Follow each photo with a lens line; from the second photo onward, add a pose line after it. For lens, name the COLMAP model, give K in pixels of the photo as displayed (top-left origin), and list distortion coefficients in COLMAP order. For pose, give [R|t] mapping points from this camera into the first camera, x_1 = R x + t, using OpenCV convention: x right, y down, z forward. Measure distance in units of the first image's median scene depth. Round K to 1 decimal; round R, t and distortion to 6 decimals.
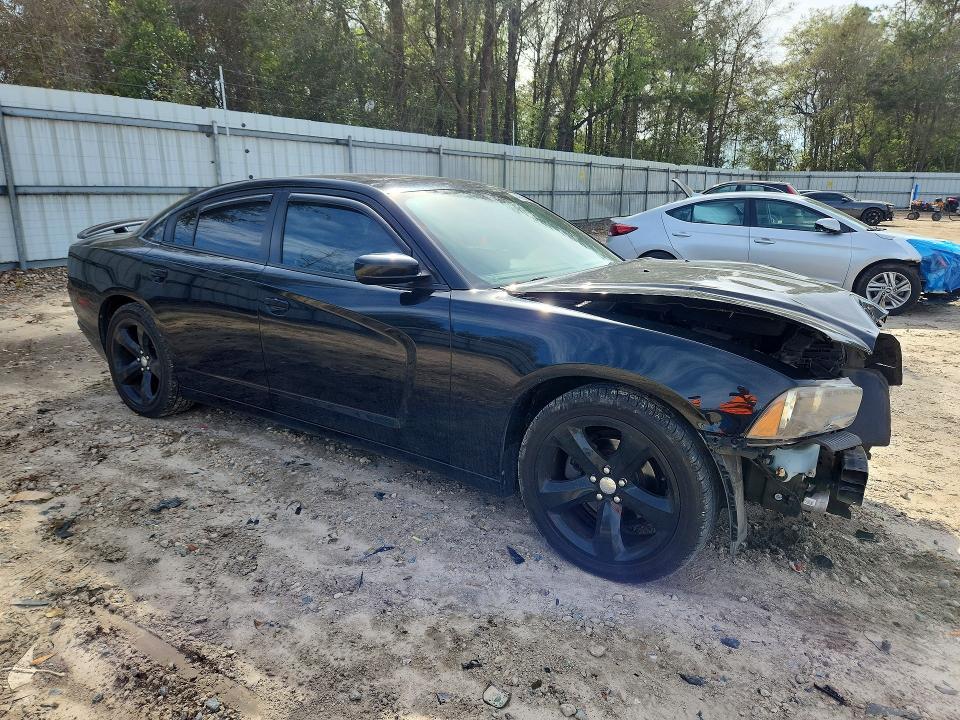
lens RADIAL K [[617.5, 0, 480.4], [0, 617.5, 355.6], [0, 0, 1]] dist [0.037757, -0.002937]
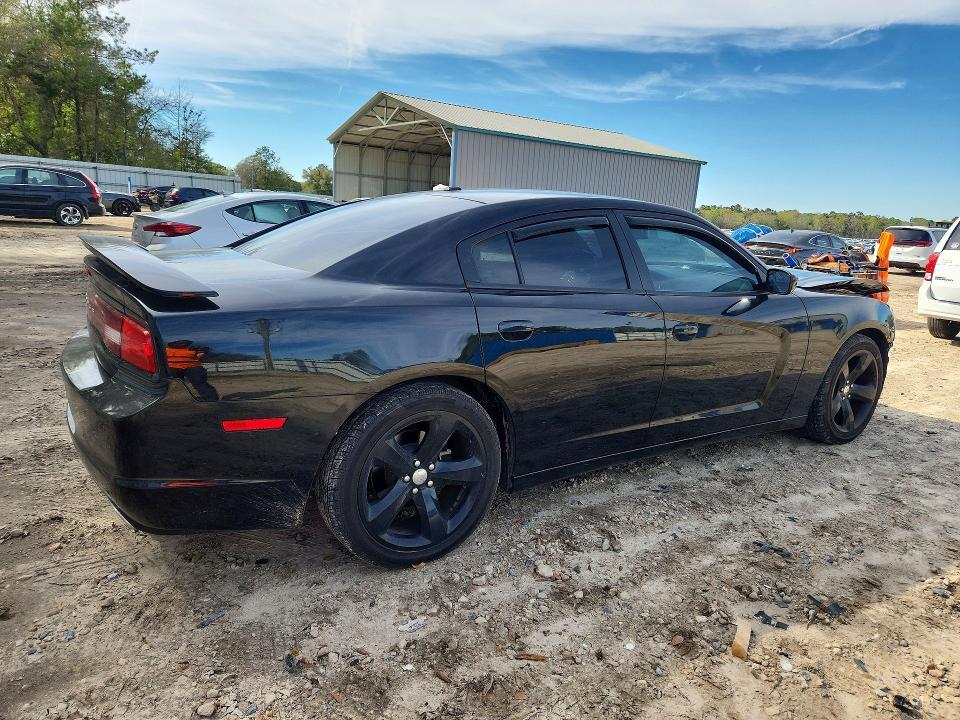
lens RADIAL K [[617.5, 0, 480.7], [0, 617.5, 362.7], [0, 0, 1]] dist [0.037757, -0.002937]
pose [[0.394367, -0.195407, 0.897937, -1.203518], [0.170534, 0.975720, 0.137437, -0.197008], [-0.902991, 0.098928, 0.418115, 0.797107]]
